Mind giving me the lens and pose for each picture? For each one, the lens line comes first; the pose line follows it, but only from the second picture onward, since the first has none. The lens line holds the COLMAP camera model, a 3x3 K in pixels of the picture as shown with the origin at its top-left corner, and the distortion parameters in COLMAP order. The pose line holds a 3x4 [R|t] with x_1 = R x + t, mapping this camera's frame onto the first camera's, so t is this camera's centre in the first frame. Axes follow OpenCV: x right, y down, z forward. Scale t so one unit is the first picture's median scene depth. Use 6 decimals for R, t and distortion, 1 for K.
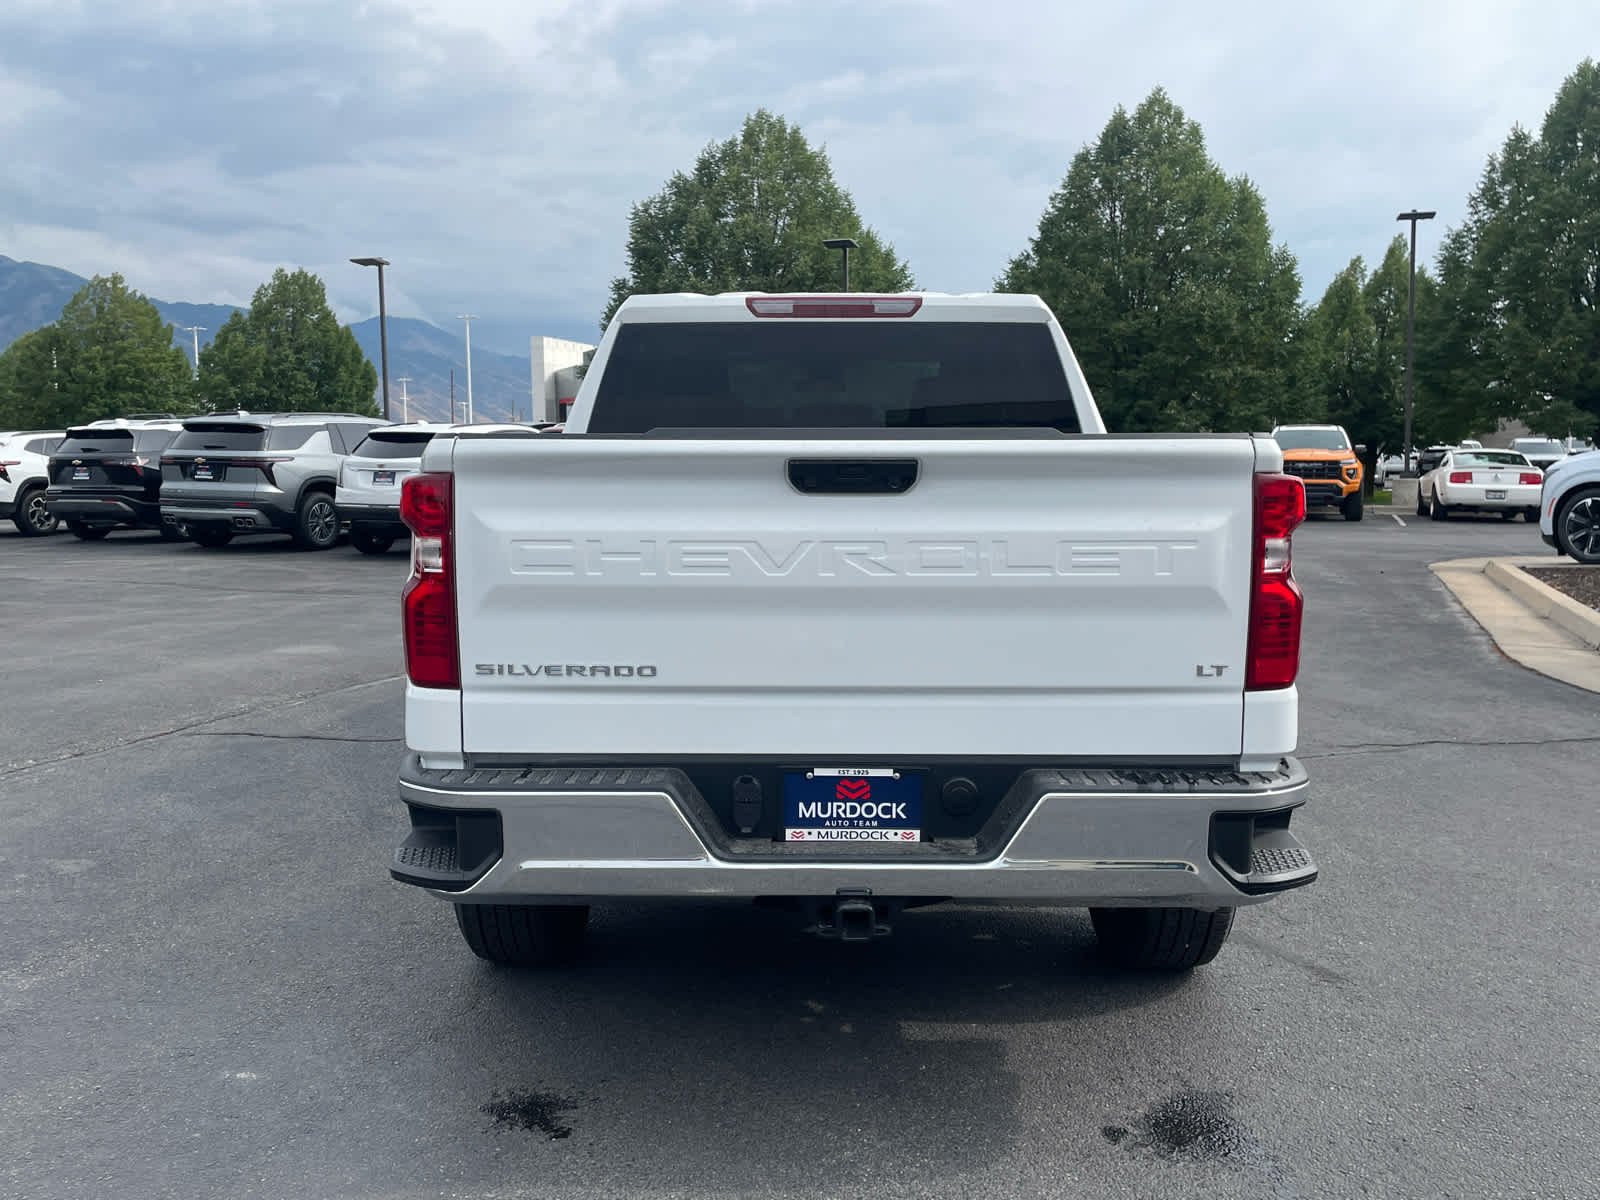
lens RADIAL K [[1453.8, 0, 797.3], [0, 1453.8, 593.6], [0, 0, 1]] dist [0.055249, 0.000000]
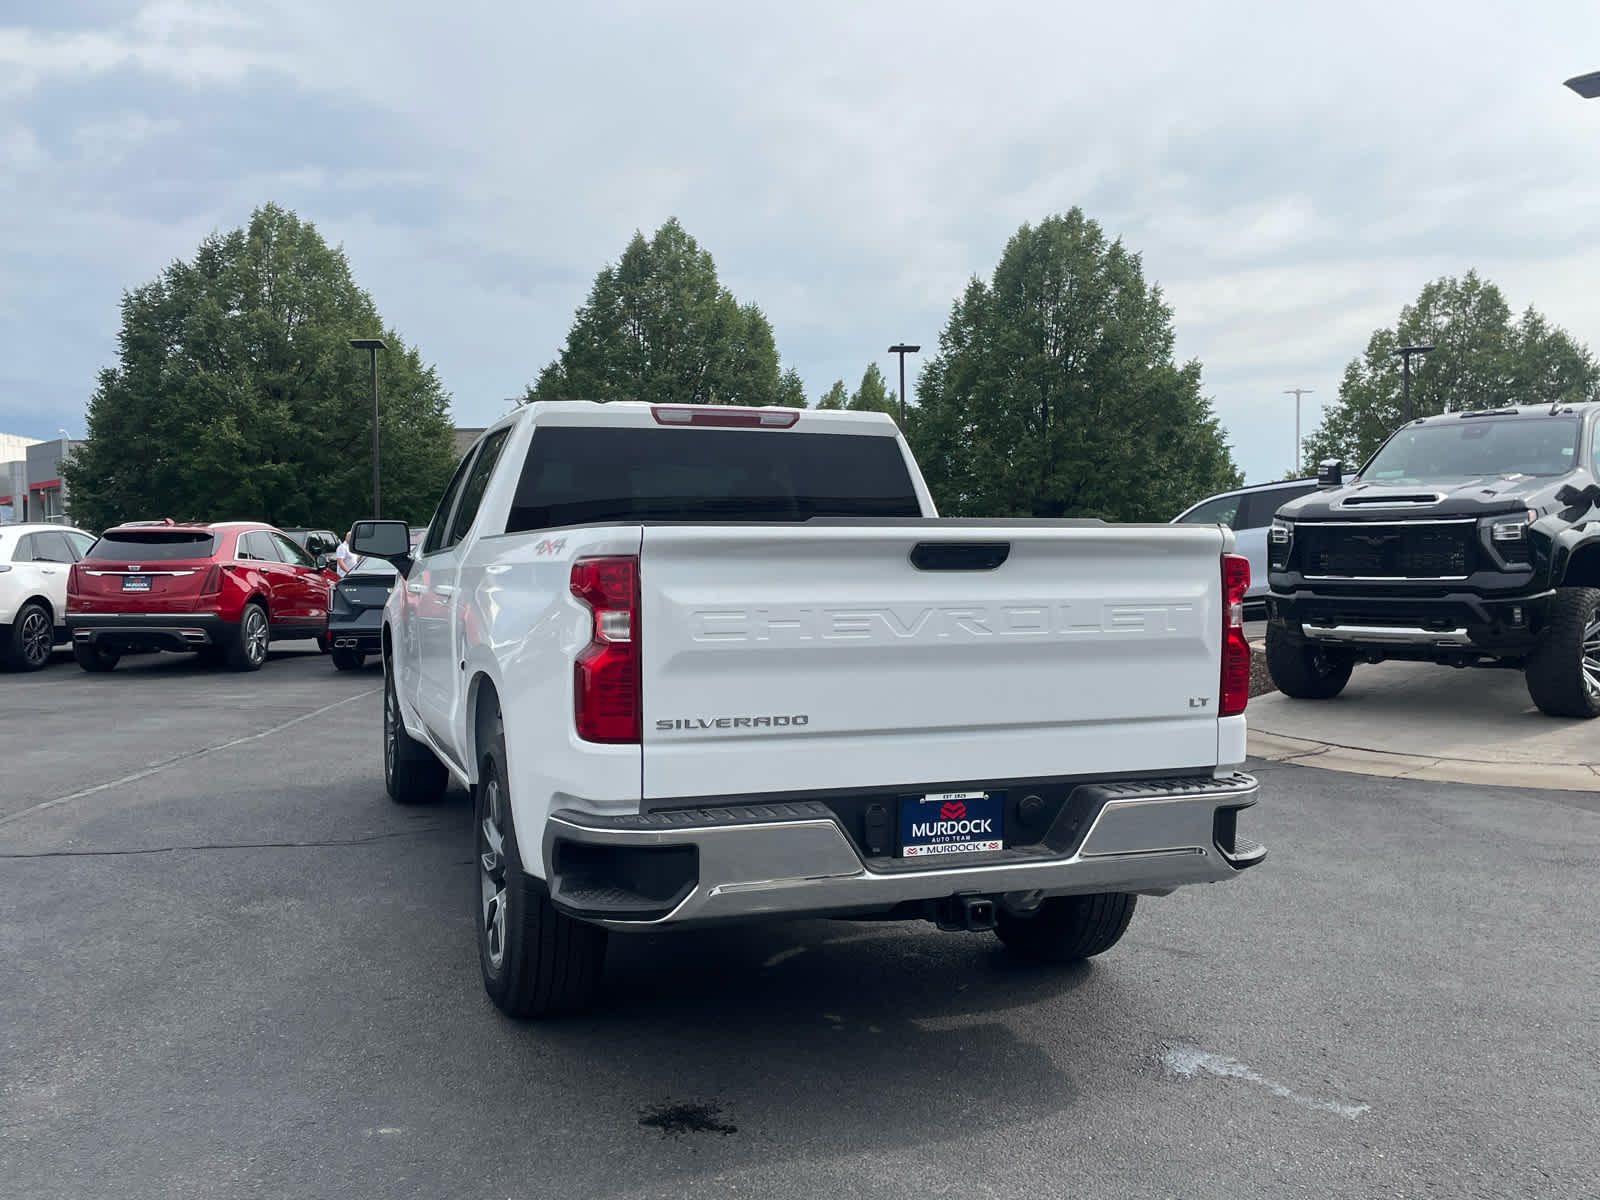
lens RADIAL K [[1453.8, 0, 800.6], [0, 1453.8, 600.7], [0, 0, 1]] dist [0.055249, 0.000000]
pose [[0.938474, -0.013567, 0.345084, -0.402361], [0.036706, 0.997487, -0.060608, 0.021858], [-0.343395, 0.069546, 0.936613, -0.096727]]
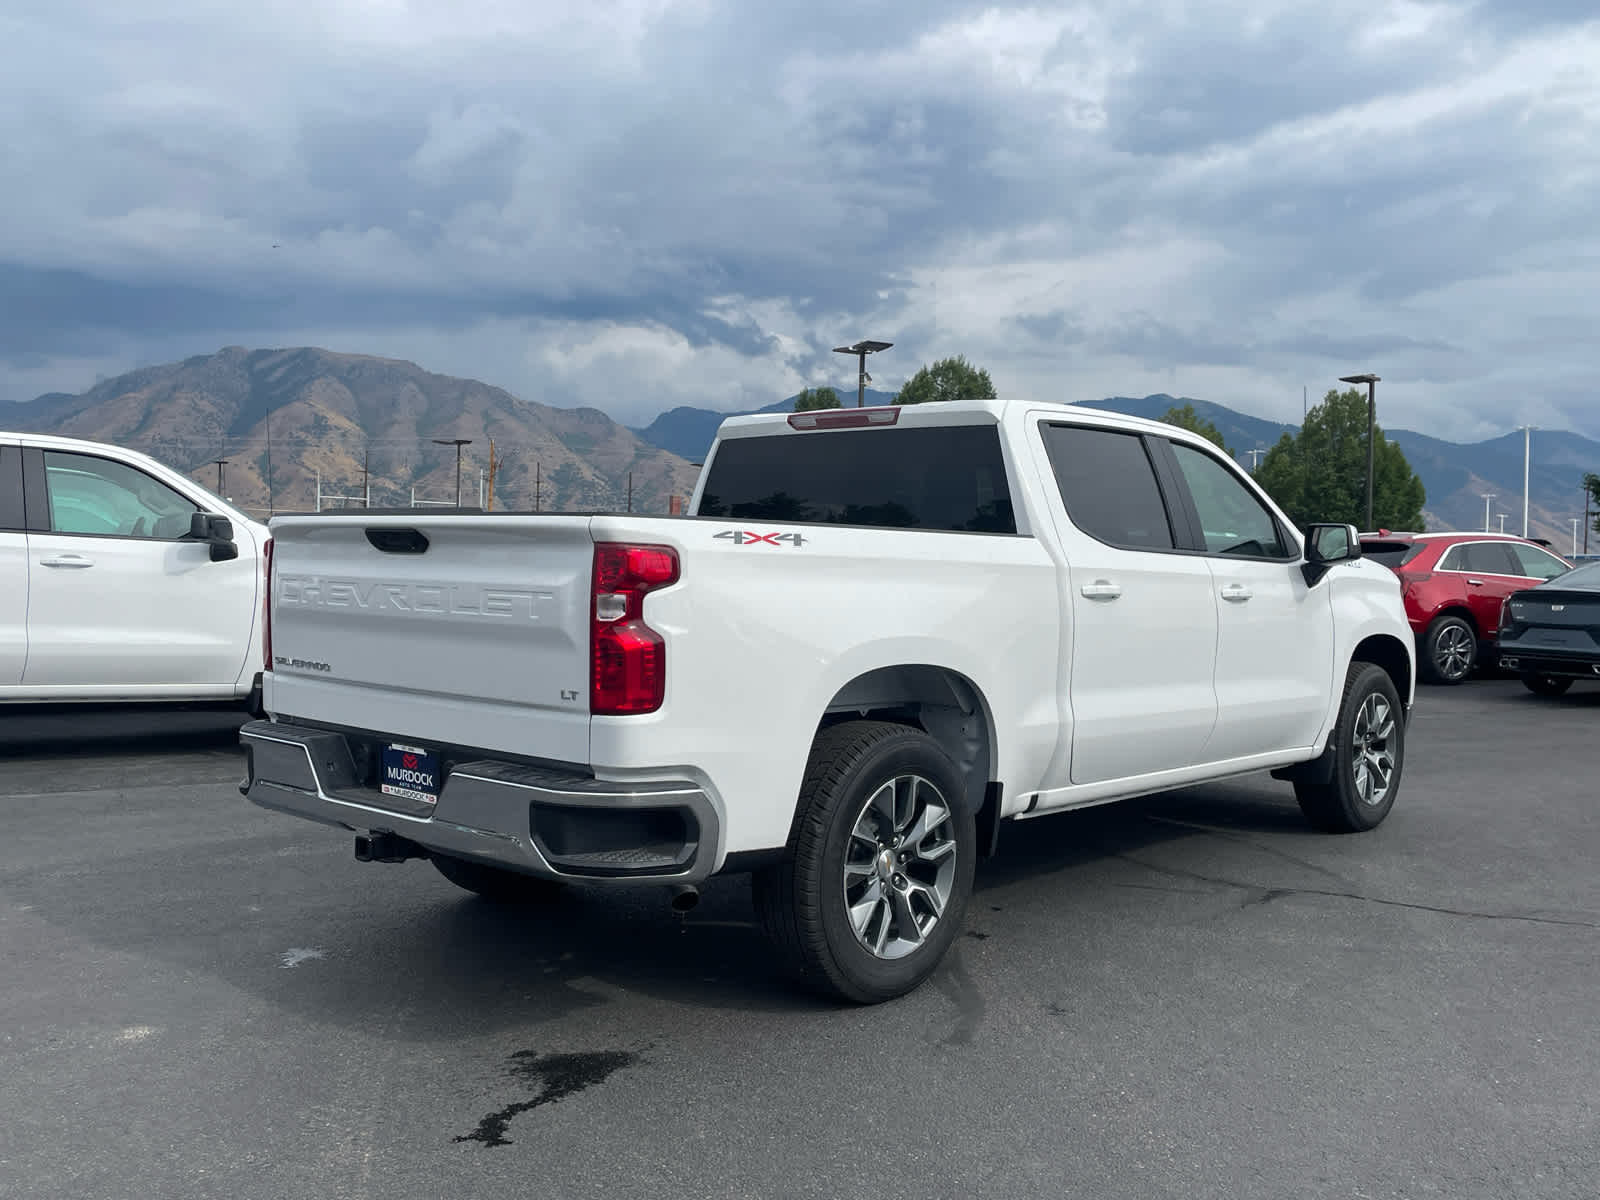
lens RADIAL K [[1453.8, 0, 801.7], [0, 1453.8, 596.9], [0, 0, 1]] dist [0.055249, 0.000000]
pose [[0.750478, 0.032519, -0.660095, 1.005643], [-0.084274, 0.995344, -0.046778, 0.007234], [0.655501, 0.090734, 0.749724, 0.132051]]
